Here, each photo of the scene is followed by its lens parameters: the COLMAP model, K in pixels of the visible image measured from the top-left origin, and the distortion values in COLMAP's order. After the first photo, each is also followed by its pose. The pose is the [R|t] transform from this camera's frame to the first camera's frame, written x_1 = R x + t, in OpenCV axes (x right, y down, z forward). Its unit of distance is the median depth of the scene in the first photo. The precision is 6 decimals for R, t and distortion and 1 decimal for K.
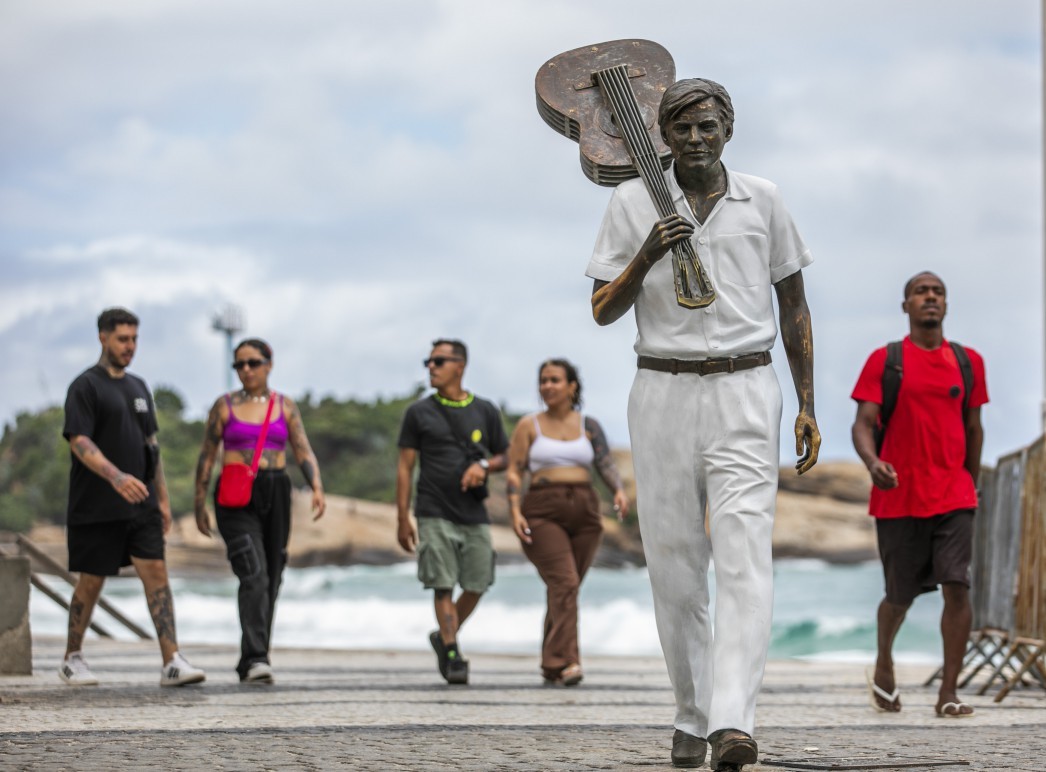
lens RADIAL K [[5247.8, 0, 523.0], [0, 5247.8, 386.0], [0, 0, 1]] dist [0.112506, 2.709284]
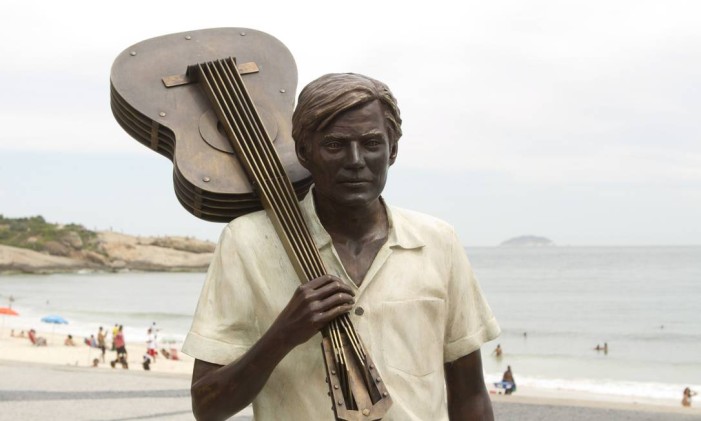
lens RADIAL K [[1329.7, 0, 350.5], [0, 1329.7, 210.5], [0, 0, 1]] dist [-0.003121, -0.025407]
pose [[0.978667, 0.018789, 0.204593, -0.002613], [-0.021018, 0.999741, 0.008725, -0.041945], [-0.204376, -0.012839, 0.978808, 0.828707]]
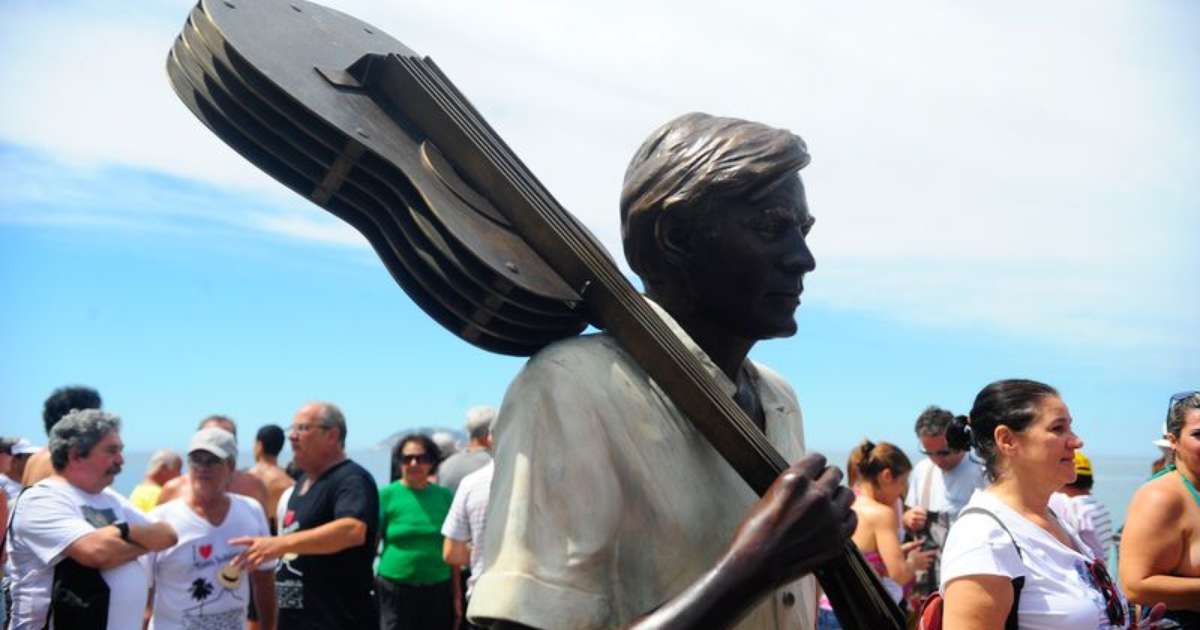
lens RADIAL K [[1163.9, 0, 600.0], [0, 1163.9, 315.0], [0, 0, 1]] dist [0.006107, 0.001235]
pose [[0.545331, 0.114177, 0.830408, -0.048083], [-0.050269, 0.993351, -0.103569, -0.032880], [-0.836712, 0.014735, 0.547445, 0.959449]]
